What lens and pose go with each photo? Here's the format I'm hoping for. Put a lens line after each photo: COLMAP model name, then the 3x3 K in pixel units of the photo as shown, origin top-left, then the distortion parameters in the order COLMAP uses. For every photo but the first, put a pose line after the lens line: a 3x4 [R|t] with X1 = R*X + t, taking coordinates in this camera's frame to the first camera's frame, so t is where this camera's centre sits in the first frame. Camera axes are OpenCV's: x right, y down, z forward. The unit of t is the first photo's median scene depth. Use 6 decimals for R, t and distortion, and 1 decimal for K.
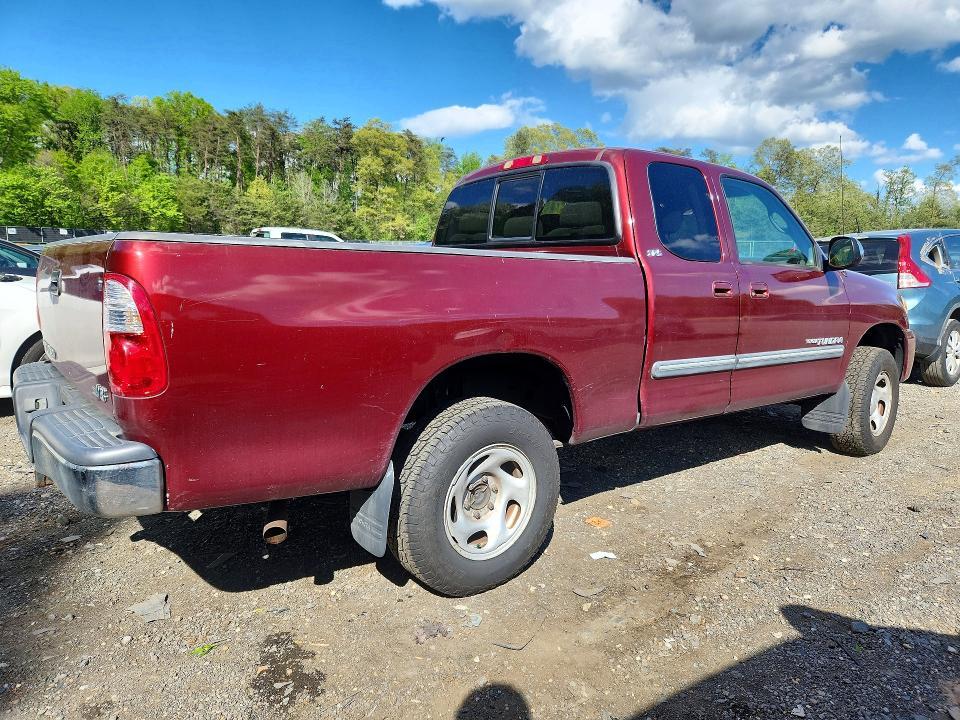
lens RADIAL K [[767.1, 0, 480.0], [0, 767.1, 360.0], [0, 0, 1]] dist [0.003102, 0.004496]
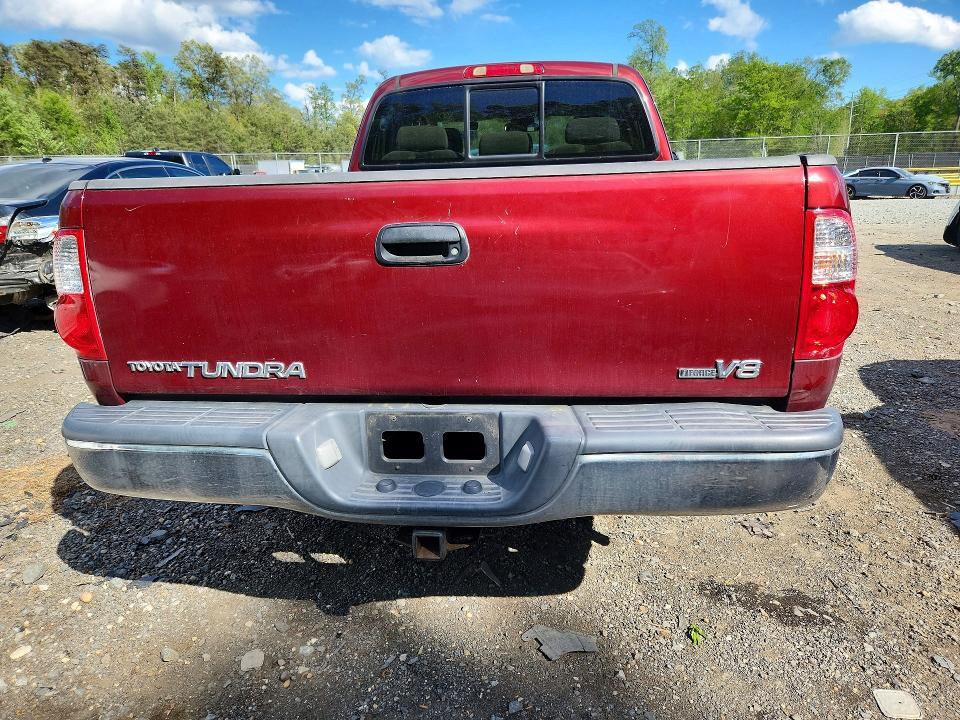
lens RADIAL K [[754.4, 0, 480.9], [0, 754.4, 385.2], [0, 0, 1]] dist [0.059937, 0.000103]
pose [[0.642186, -0.243517, 0.726840, -0.510238], [0.141055, 0.969547, 0.200206, -0.054112], [-0.753459, -0.026045, 0.656979, 0.285446]]
